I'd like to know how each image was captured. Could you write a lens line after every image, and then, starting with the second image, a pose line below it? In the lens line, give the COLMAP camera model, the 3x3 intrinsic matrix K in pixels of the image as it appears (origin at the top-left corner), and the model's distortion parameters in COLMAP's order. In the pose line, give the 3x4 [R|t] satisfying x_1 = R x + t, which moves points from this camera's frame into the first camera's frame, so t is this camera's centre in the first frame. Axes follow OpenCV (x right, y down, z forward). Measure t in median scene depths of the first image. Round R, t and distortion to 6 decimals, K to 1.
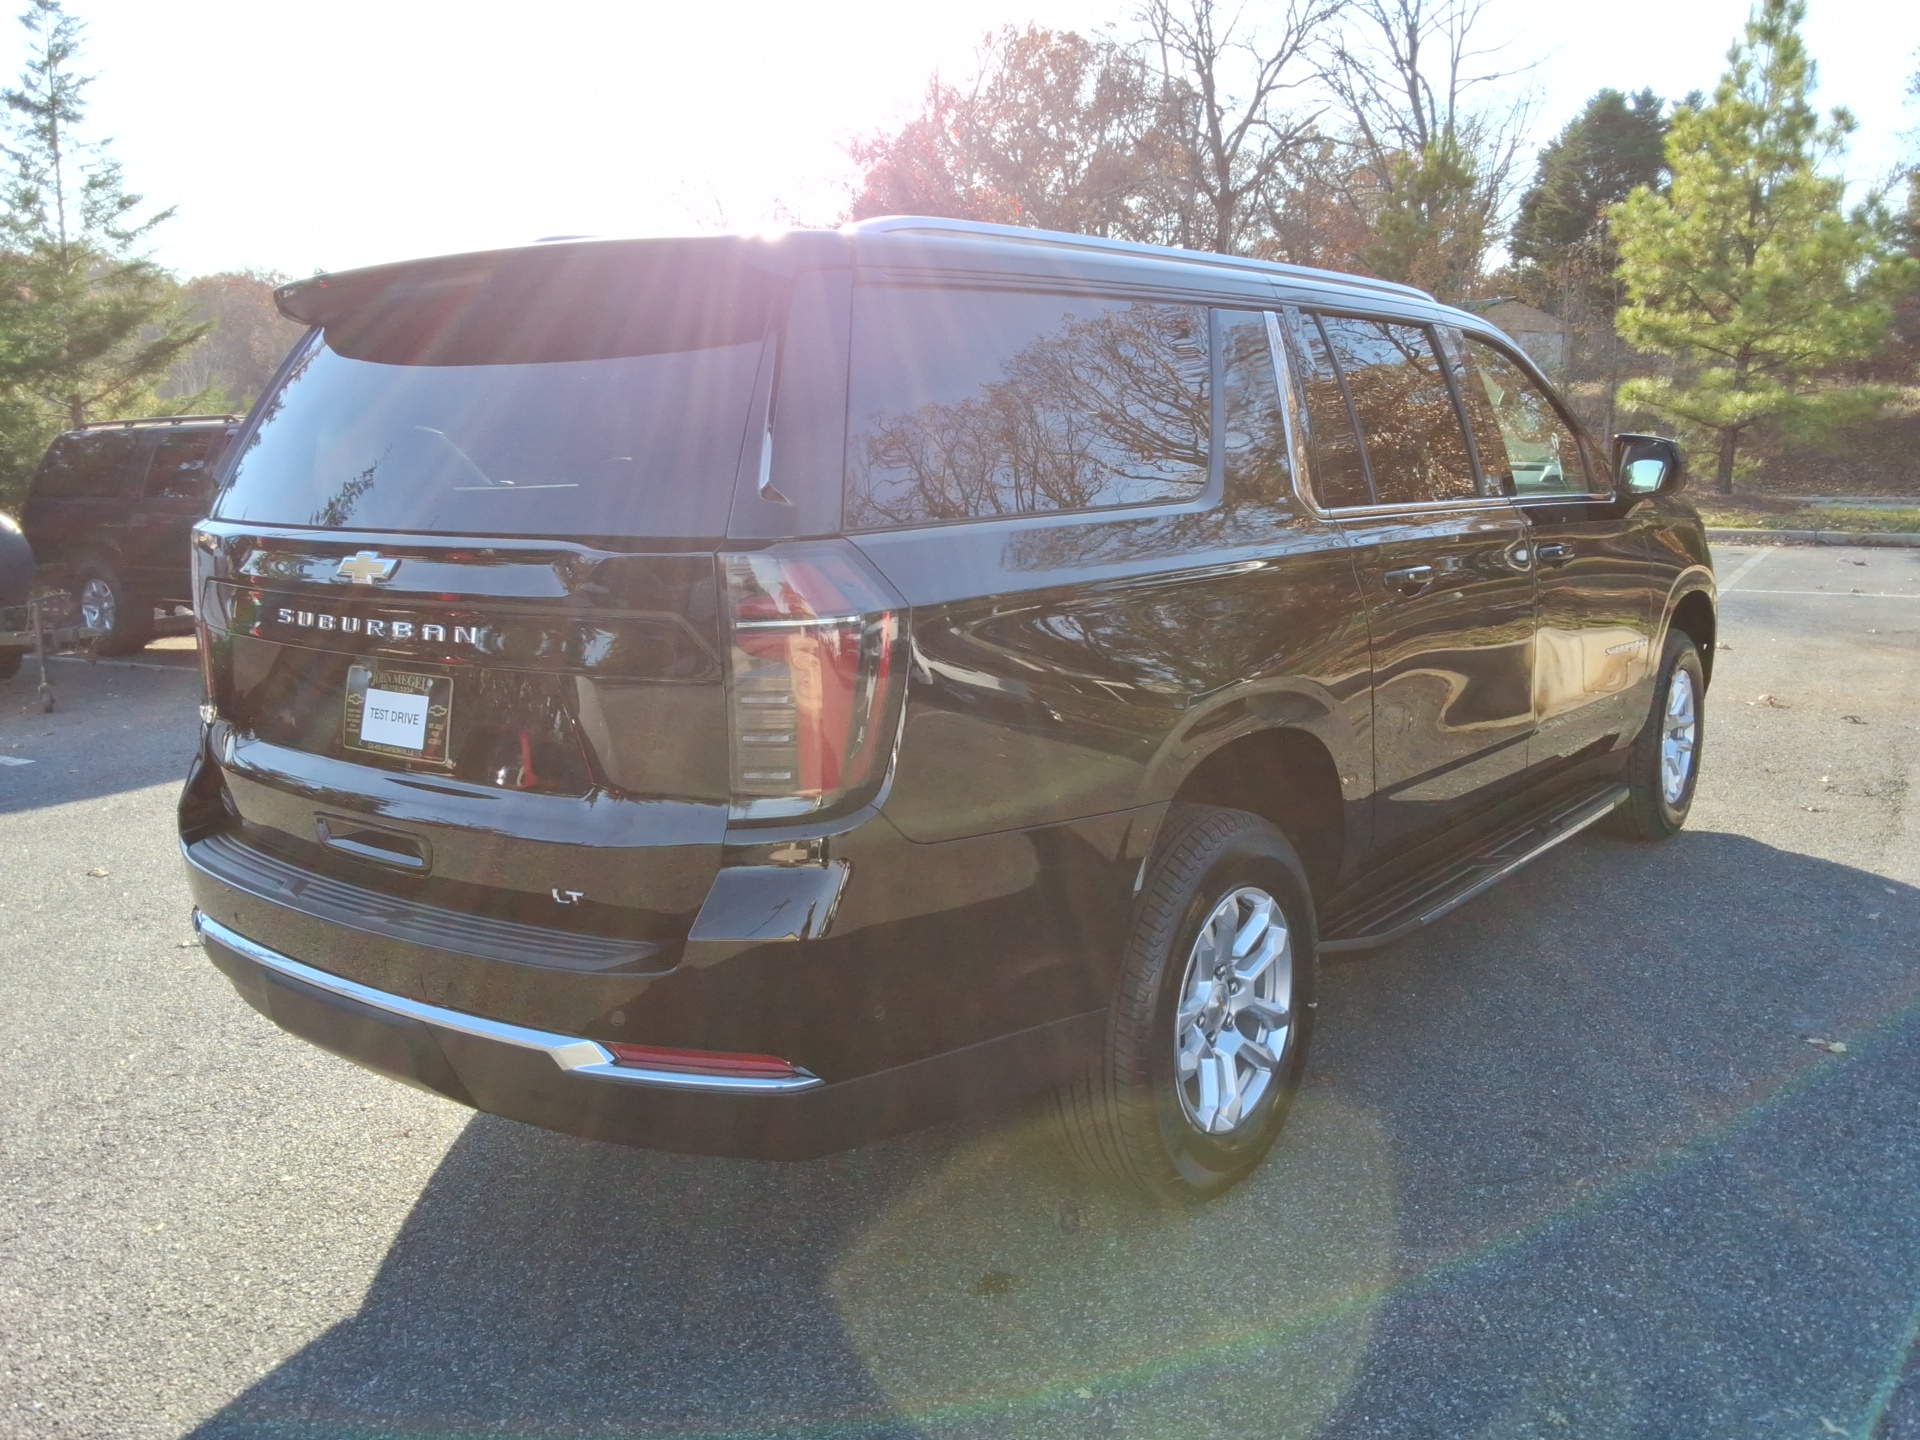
lens RADIAL K [[1605.8, 0, 1043.0], [0, 1605.8, 709.7], [0, 0, 1]] dist [0.039787, -0.091939]
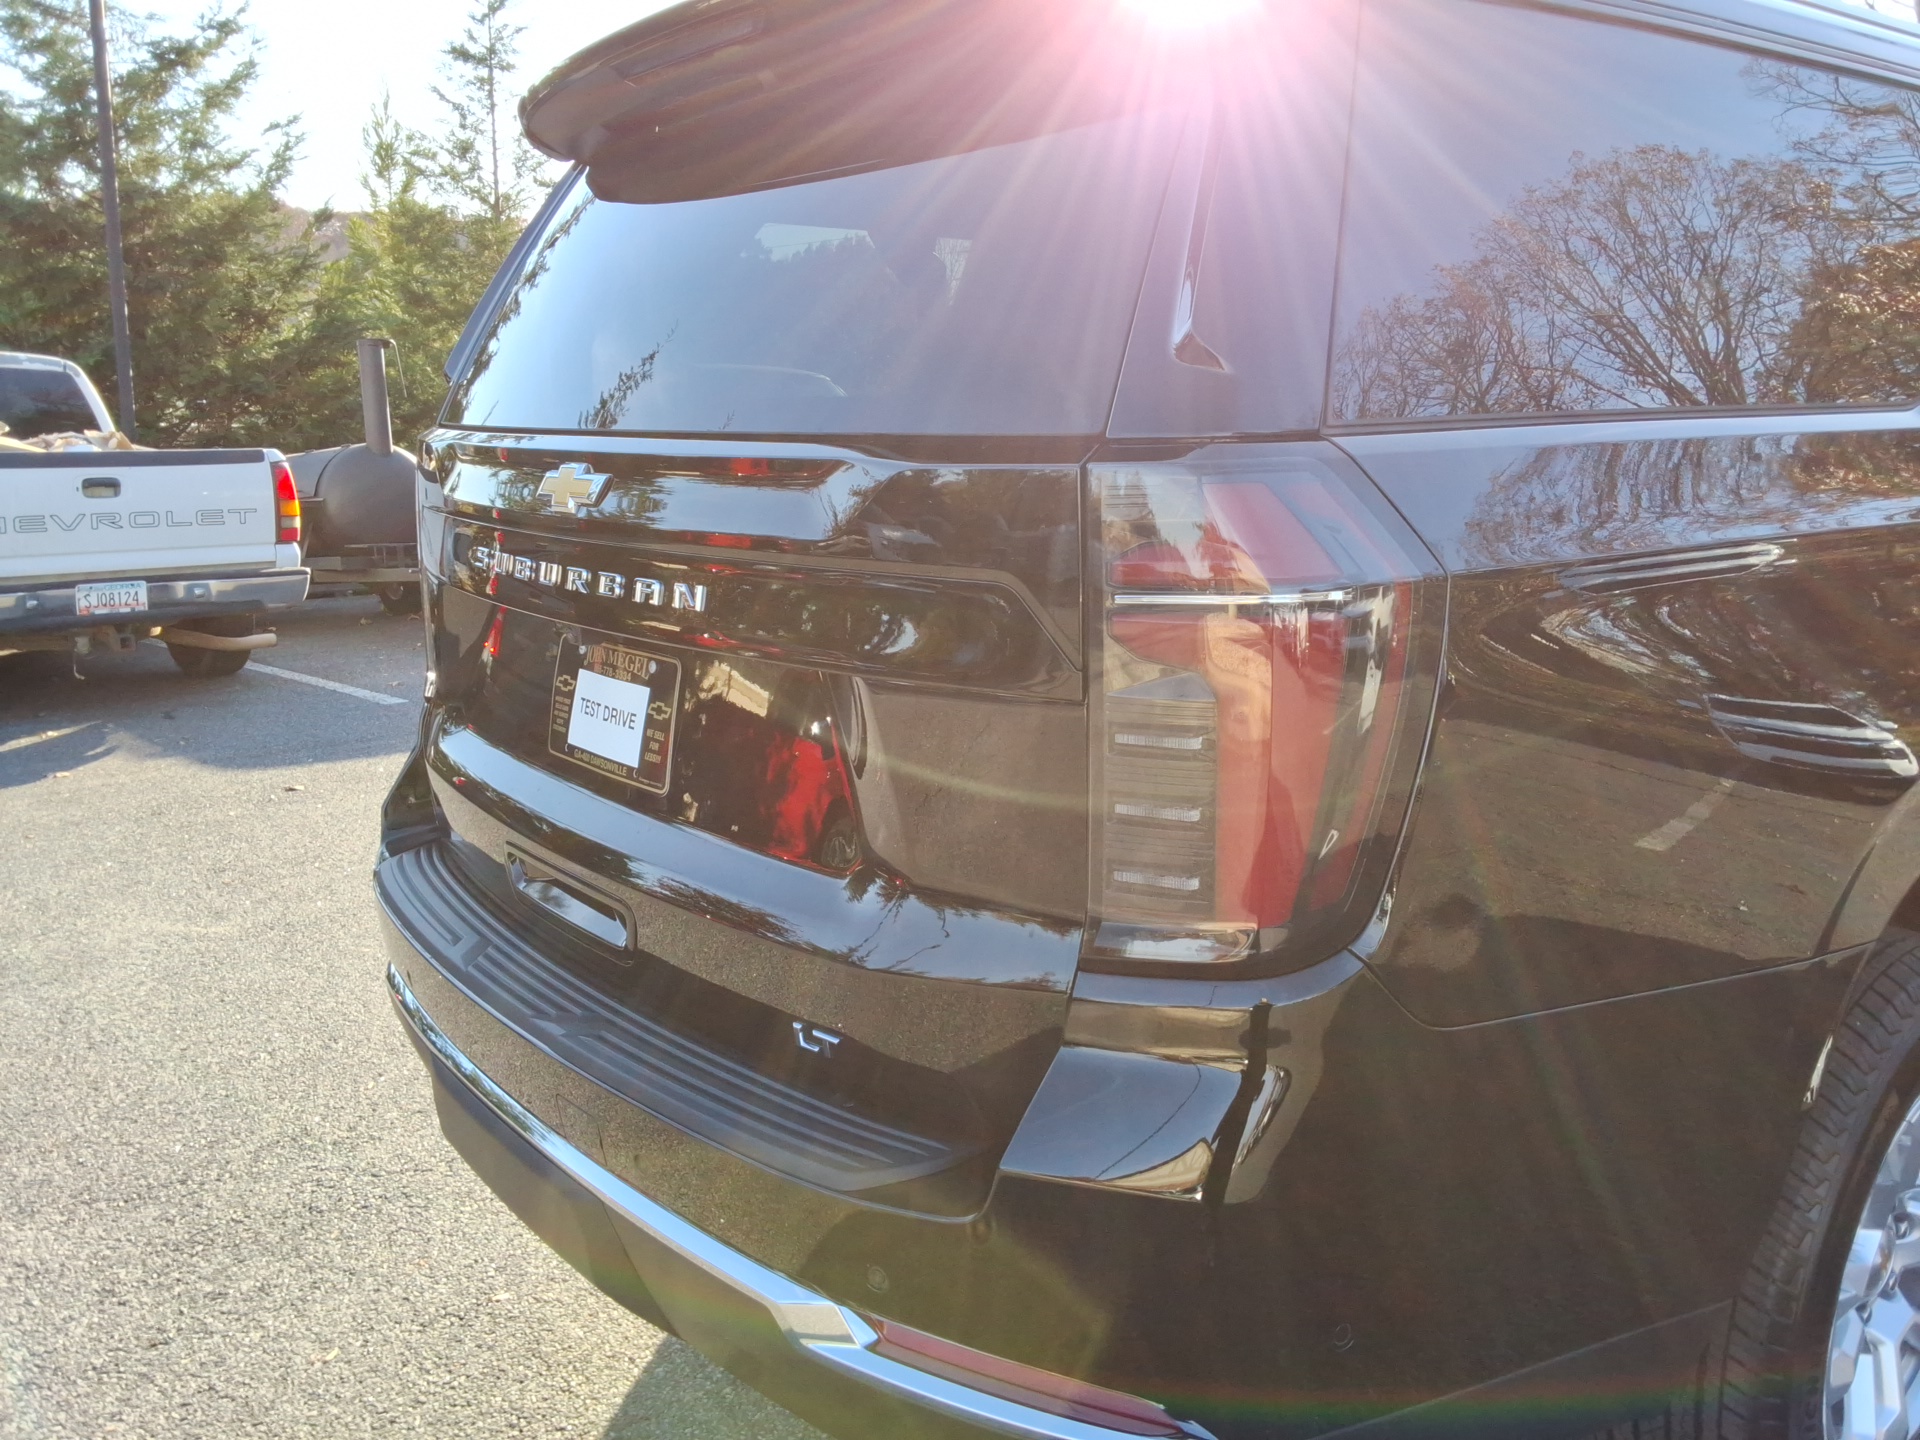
lens RADIAL K [[1562.1, 0, 979.5], [0, 1562.1, 703.3], [0, 0, 1]] dist [0.114992, -0.181790]
pose [[0.961258, 0.055536, -0.269997, -0.074067], [-0.050057, 0.998377, 0.027144, -0.024314], [0.271066, -0.012577, 0.962479, 0.394350]]
